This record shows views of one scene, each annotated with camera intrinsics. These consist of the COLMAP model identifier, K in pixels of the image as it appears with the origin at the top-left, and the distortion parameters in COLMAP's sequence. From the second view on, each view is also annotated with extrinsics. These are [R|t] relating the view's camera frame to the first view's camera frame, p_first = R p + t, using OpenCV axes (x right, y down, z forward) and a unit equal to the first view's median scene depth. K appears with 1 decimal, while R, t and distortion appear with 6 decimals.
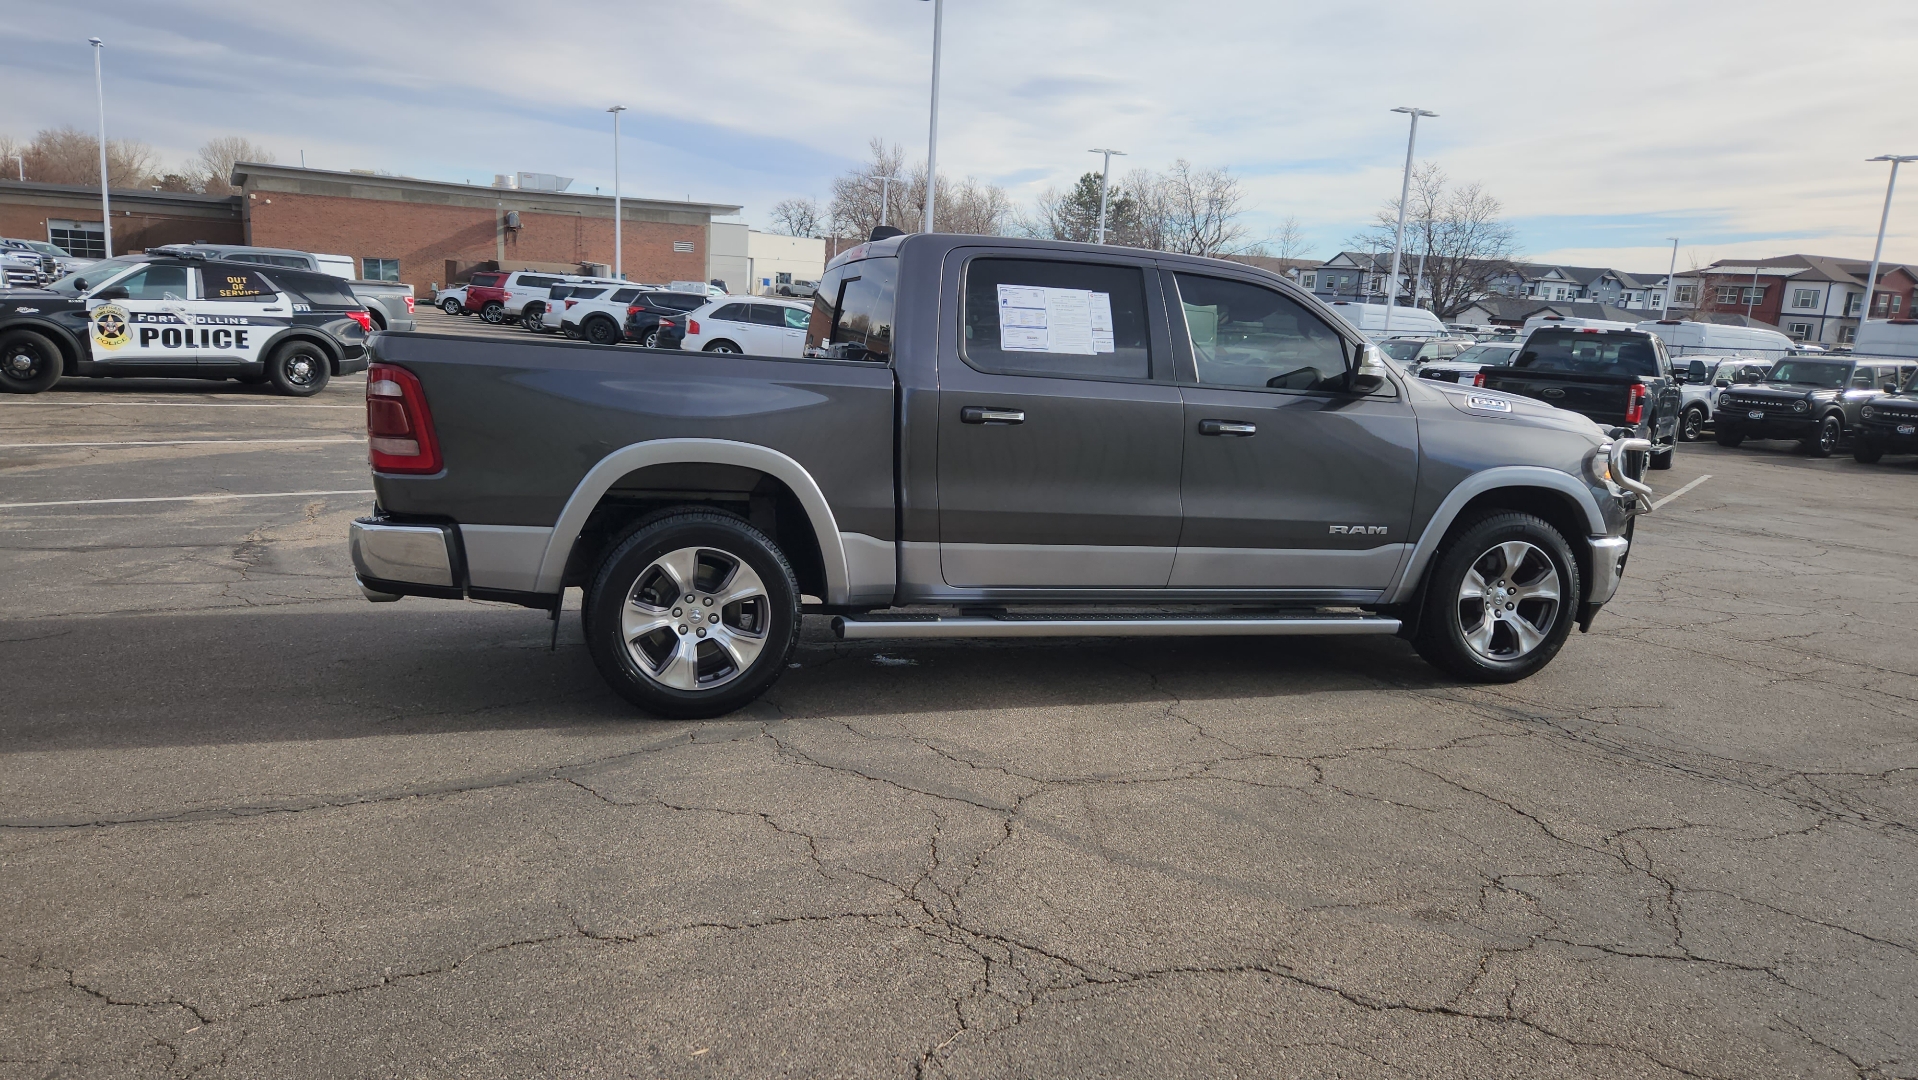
lens RADIAL K [[1282.6, 0, 916.7], [0, 1282.6, 523.5], [0, 0, 1]] dist [0.077978, -0.056524]
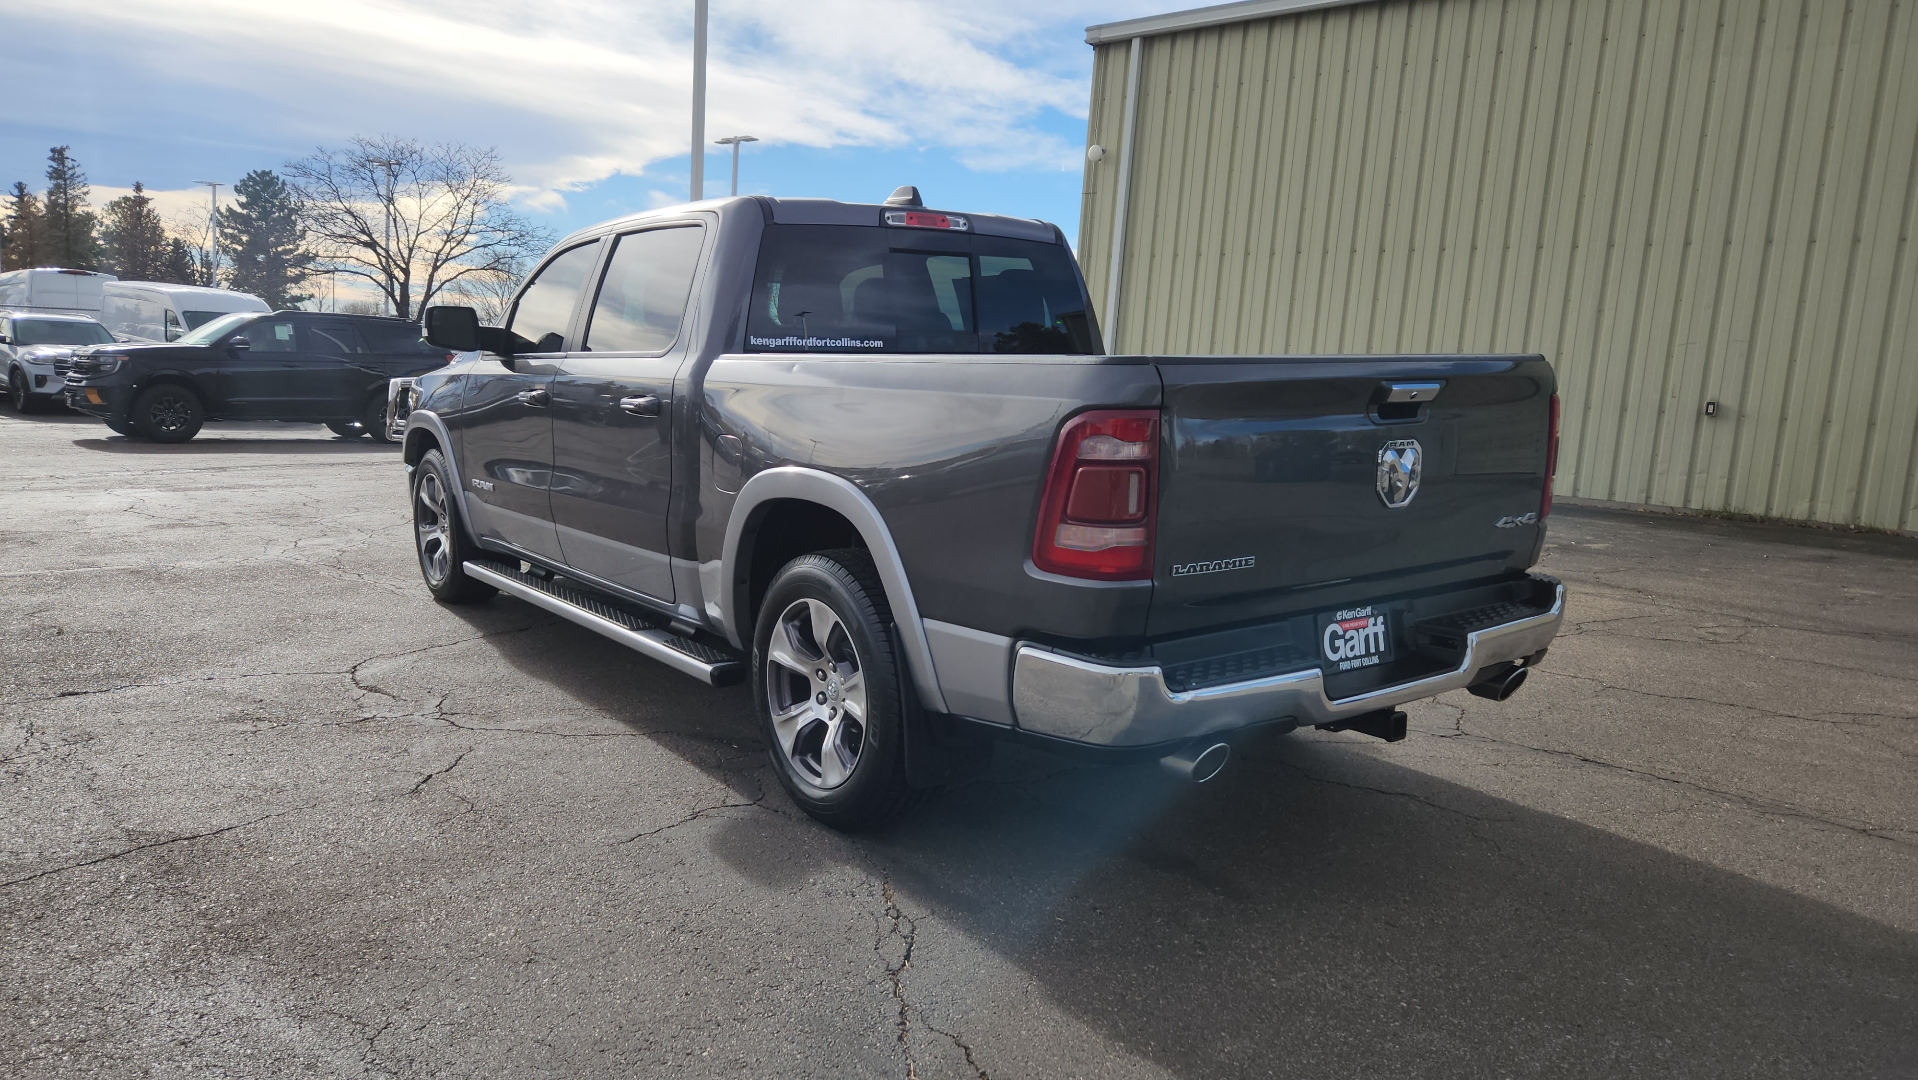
lens RADIAL K [[1298.4, 0, 930.3], [0, 1298.4, 550.2], [0, 0, 1]] dist [0.077837, -0.055750]
pose [[-0.338548, -0.201268, 0.919172, -0.817981], [0.088201, 0.965767, 0.243957, -0.203632], [-0.936806, 0.163663, -0.309206, 1.253335]]
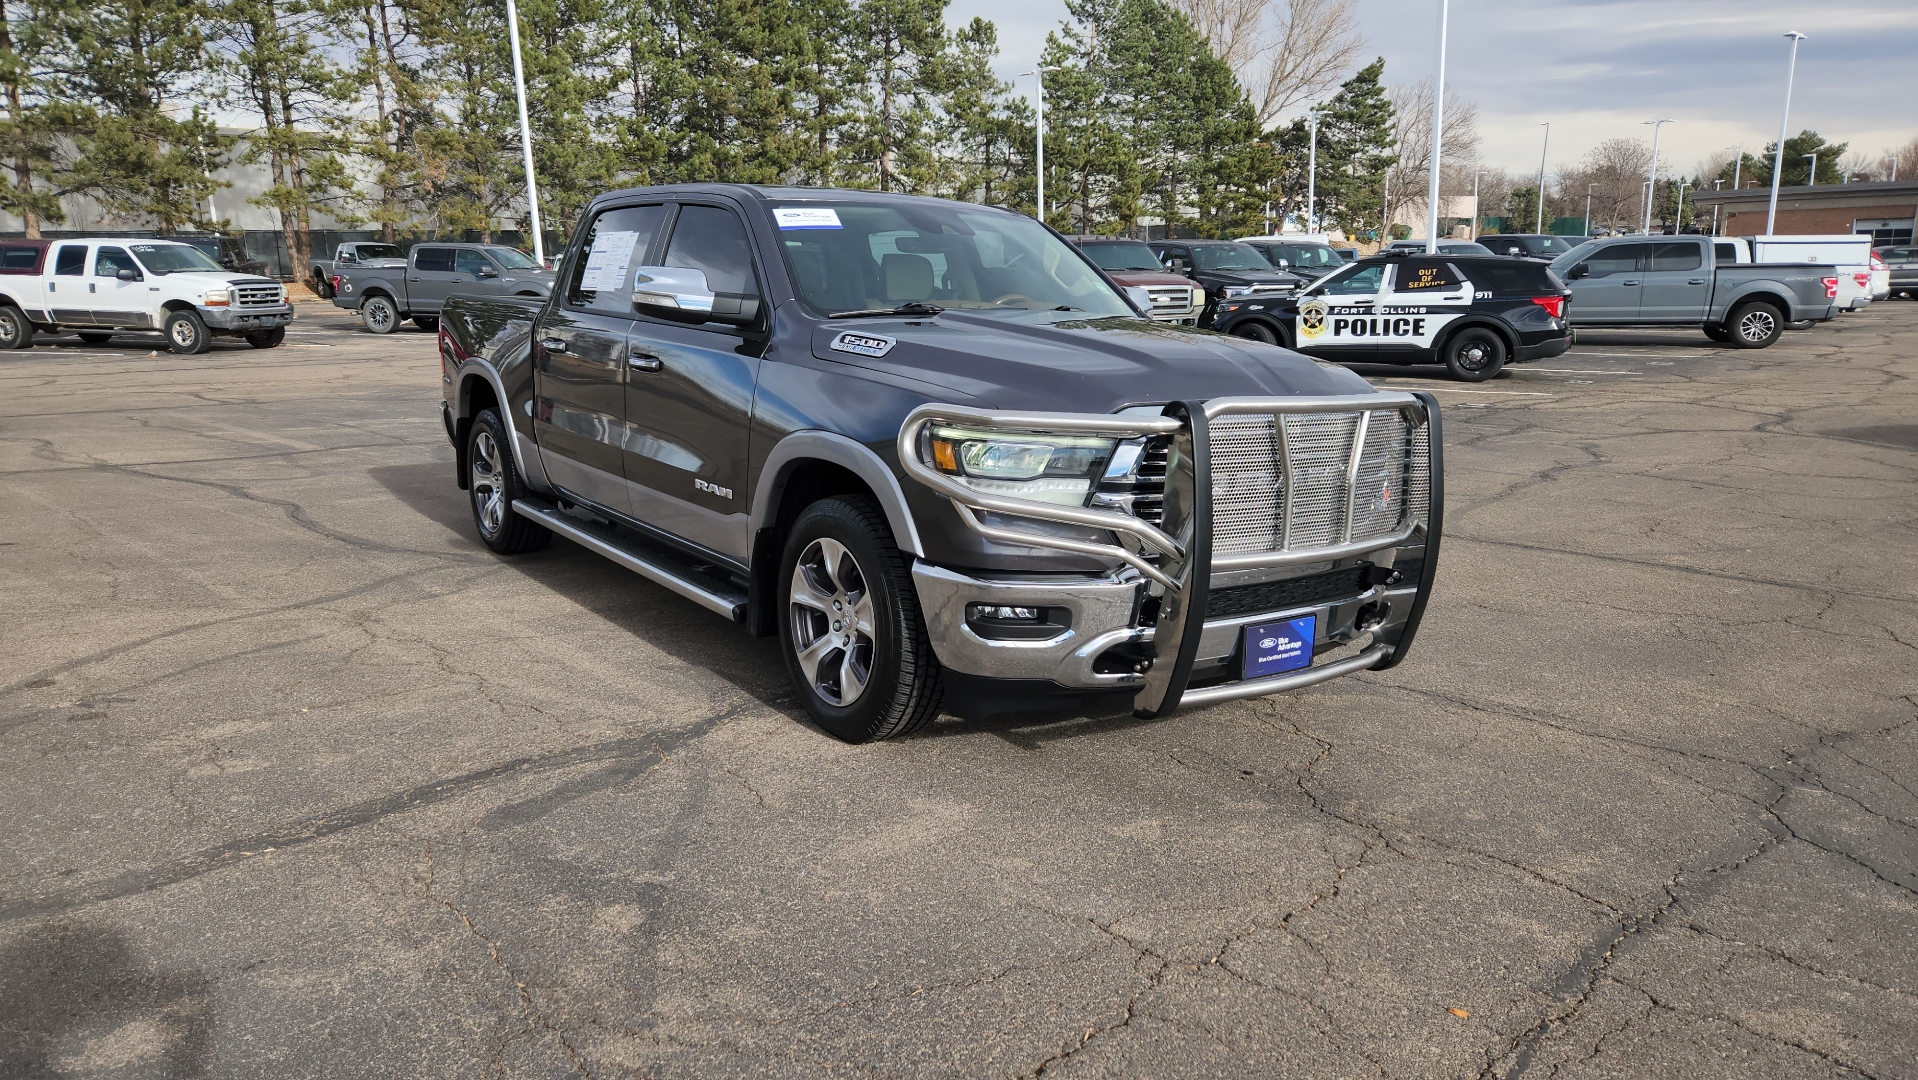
lens RADIAL K [[1275.5, 0, 940.7], [0, 1275.5, 567.7], [0, 0, 1]] dist [0.068245, -0.050897]
pose [[0.312816, 0.158367, -0.936518, 1.116173], [-0.132592, 0.983628, 0.122045, -0.062770], [0.940514, 0.085997, 0.328692, 0.815753]]
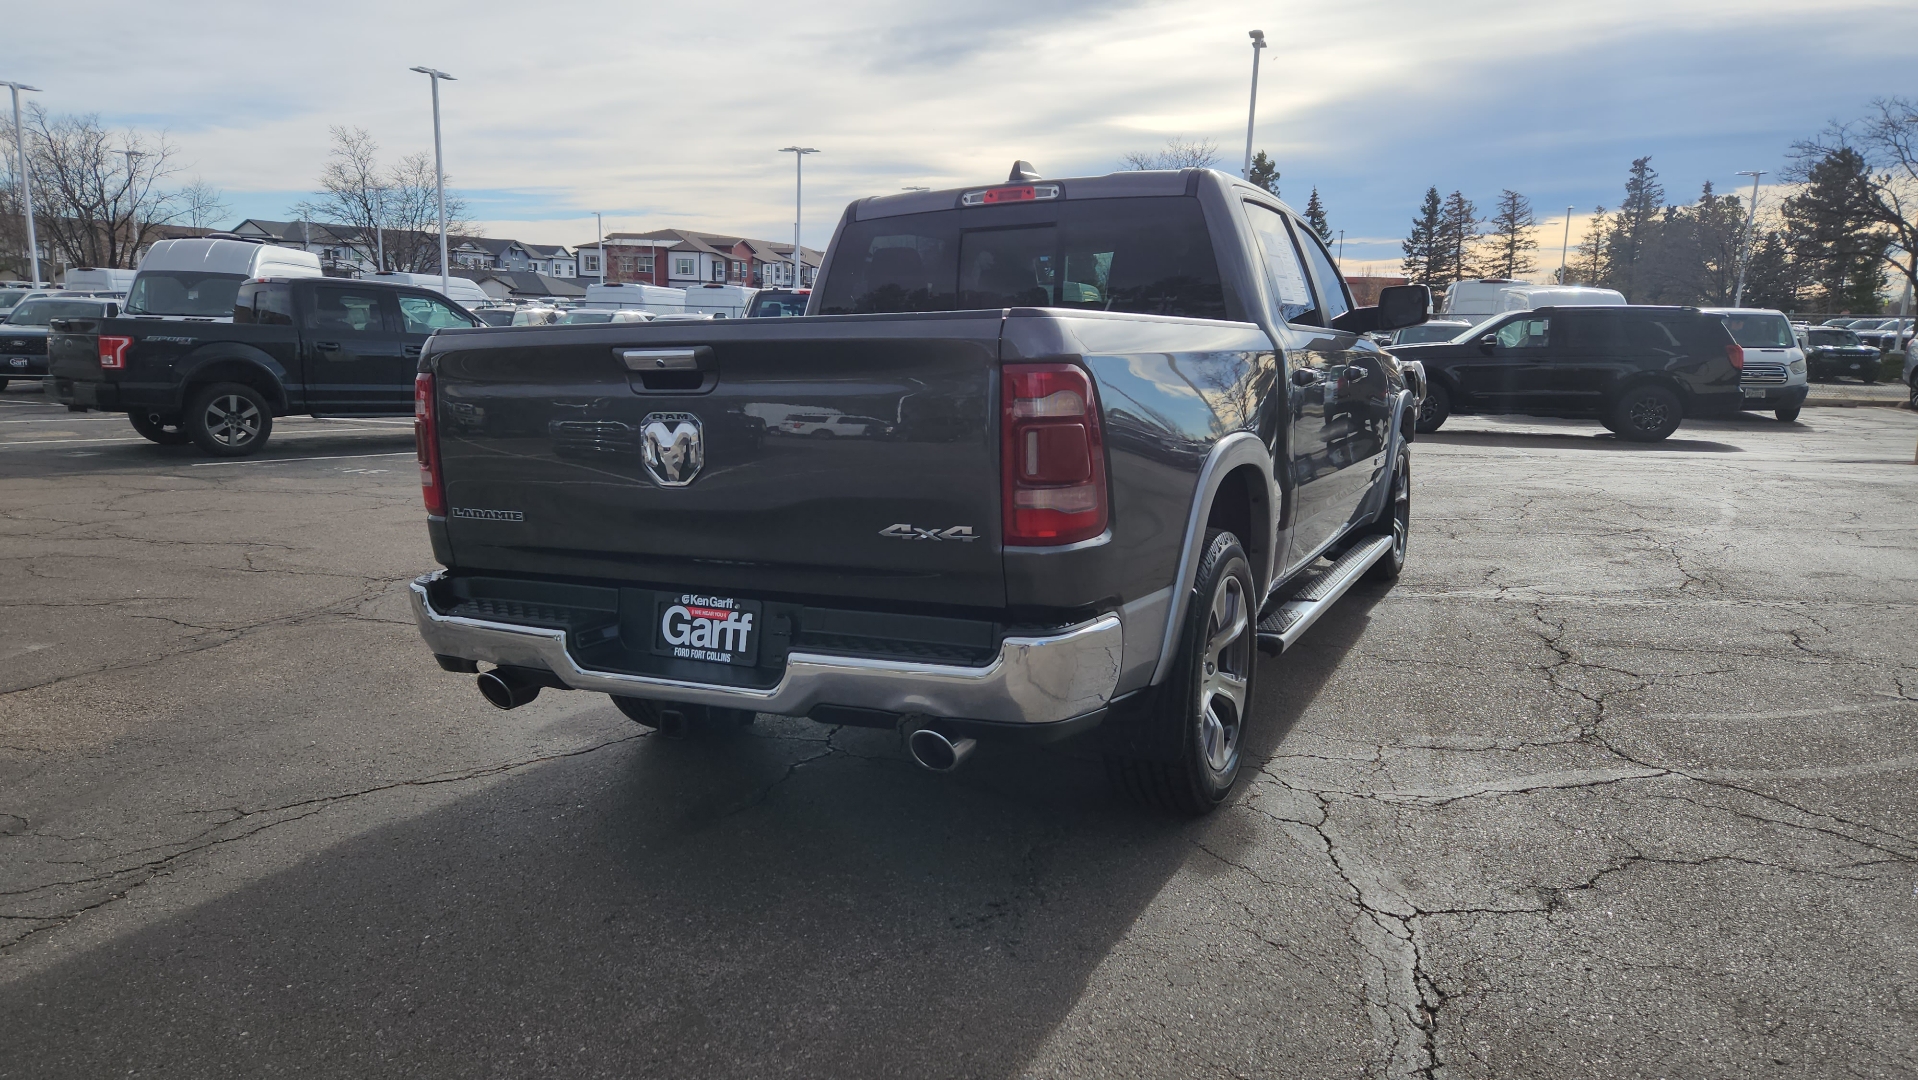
lens RADIAL K [[1285.0, 0, 909.1], [0, 1285.0, 537.6], [0, 0, 1]] dist [0.075034, -0.055250]
pose [[0.699037, -0.166807, 0.695358, -0.659623], [0.144963, 0.985278, 0.090625, -0.080758], [-0.700238, 0.037451, 0.712927, 0.472522]]
